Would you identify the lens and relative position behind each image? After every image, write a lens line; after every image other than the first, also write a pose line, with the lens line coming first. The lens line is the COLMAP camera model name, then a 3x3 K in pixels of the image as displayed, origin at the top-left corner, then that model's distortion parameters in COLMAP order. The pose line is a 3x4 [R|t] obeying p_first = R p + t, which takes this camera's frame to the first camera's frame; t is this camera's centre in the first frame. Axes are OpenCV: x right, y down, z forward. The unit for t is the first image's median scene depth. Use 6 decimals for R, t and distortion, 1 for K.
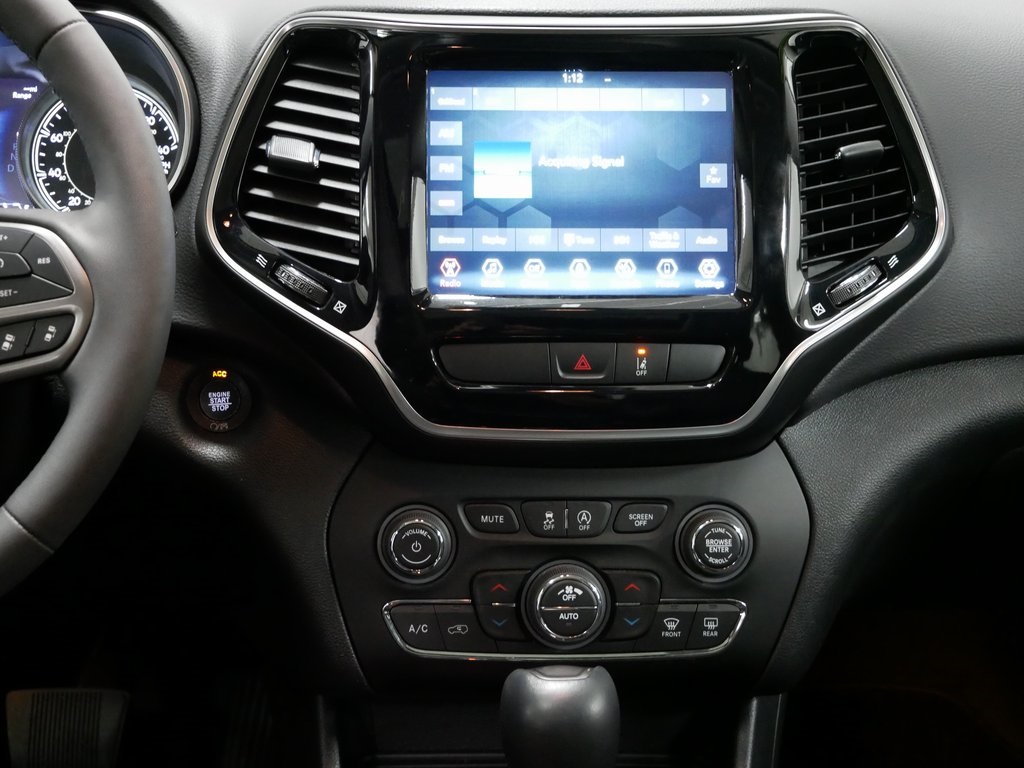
lens RADIAL K [[1738.1, 0, 512.0], [0, 1738.1, 384.0], [0, 0, 1]] dist [0.027347, -0.010756]
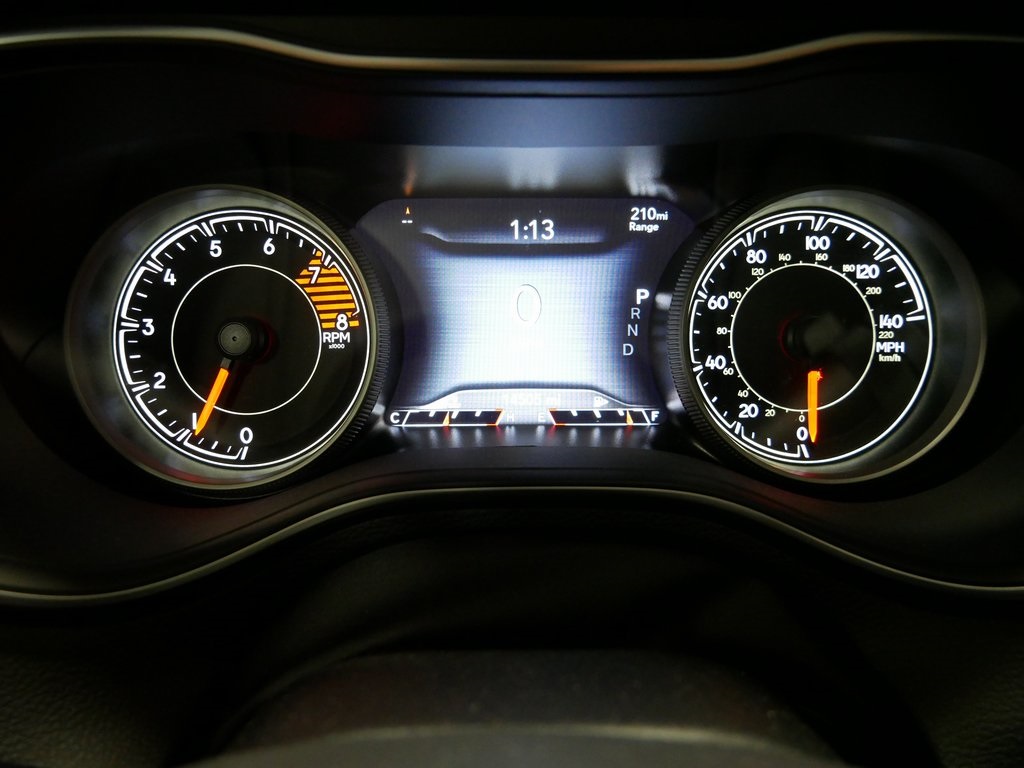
lens RADIAL K [[724.7, 0, 512.0], [0, 724.7, 384.0], [0, 0, 1]] dist [-0.050559, 0.025412]
pose [[0.999799, -0.004385, -0.019560, -0.369240], [0.006838, 0.991860, 0.127150, -0.164647], [0.018844, -0.127258, 0.991691, 0.853940]]
